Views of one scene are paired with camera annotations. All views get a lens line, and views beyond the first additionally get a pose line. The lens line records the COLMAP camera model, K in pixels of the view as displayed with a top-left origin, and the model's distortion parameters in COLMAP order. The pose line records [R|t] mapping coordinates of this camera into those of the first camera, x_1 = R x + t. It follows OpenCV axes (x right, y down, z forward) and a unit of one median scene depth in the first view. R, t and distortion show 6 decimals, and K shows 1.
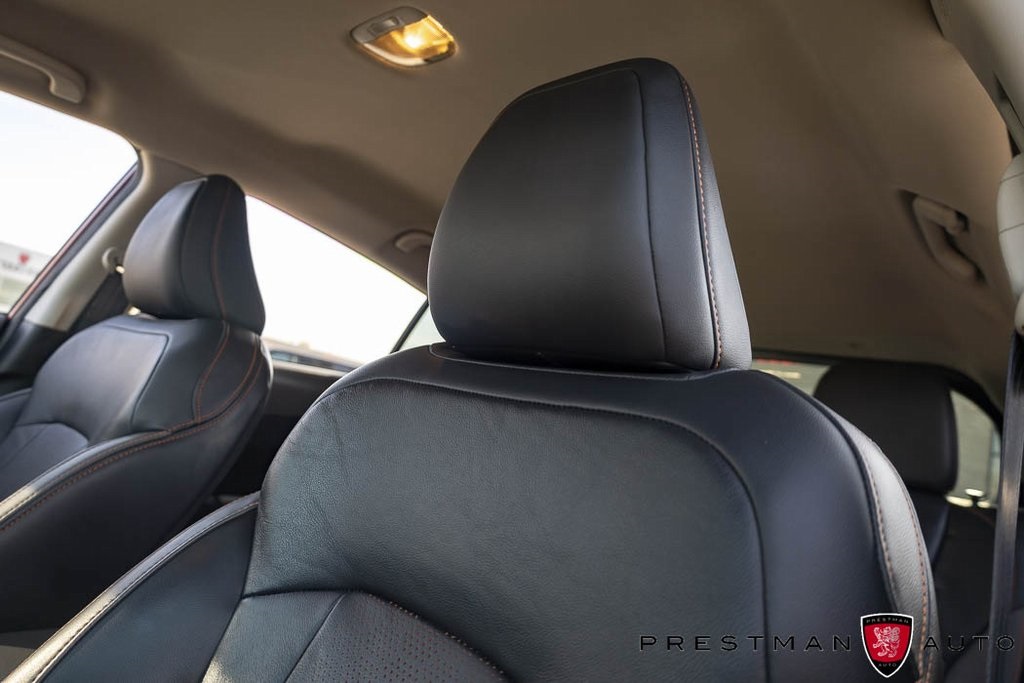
lens RADIAL K [[664.1, 0, 510.2], [0, 664.1, 341.0], [0, 0, 1]] dist [0.001743, 0.003375]
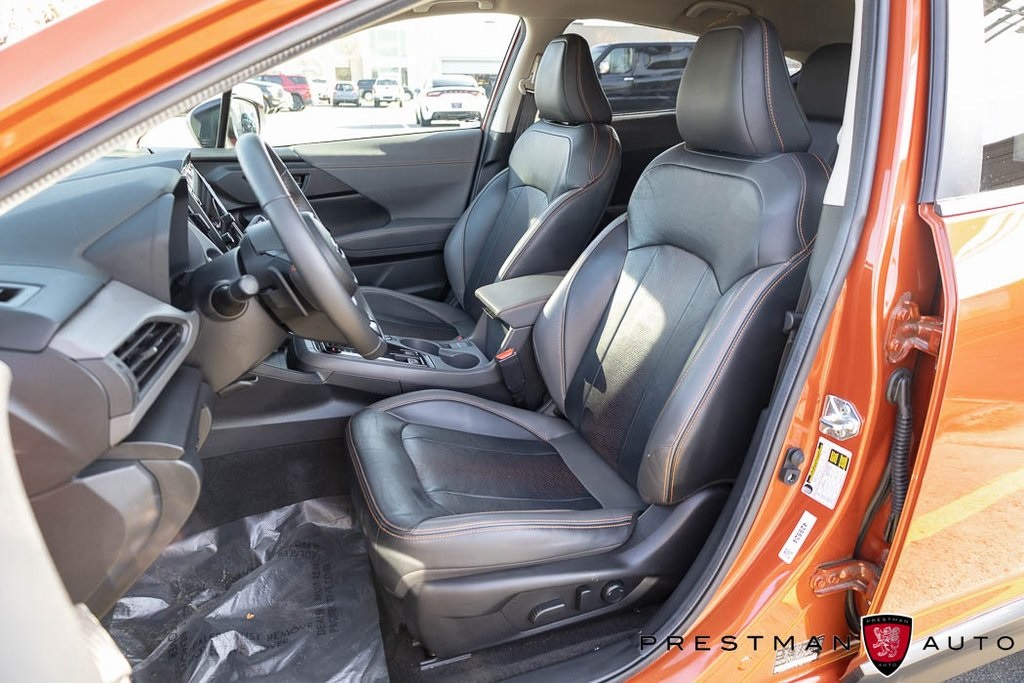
lens RADIAL K [[664.1, 0, 513.2], [0, 664.1, 342.4], [0, 0, 1]] dist [0.001743, 0.003375]
pose [[0.863620, -0.016427, -0.503876, 0.555360], [0.244270, 0.887948, 0.389718, -0.458297], [0.441014, -0.459650, 0.770862, -1.474170]]
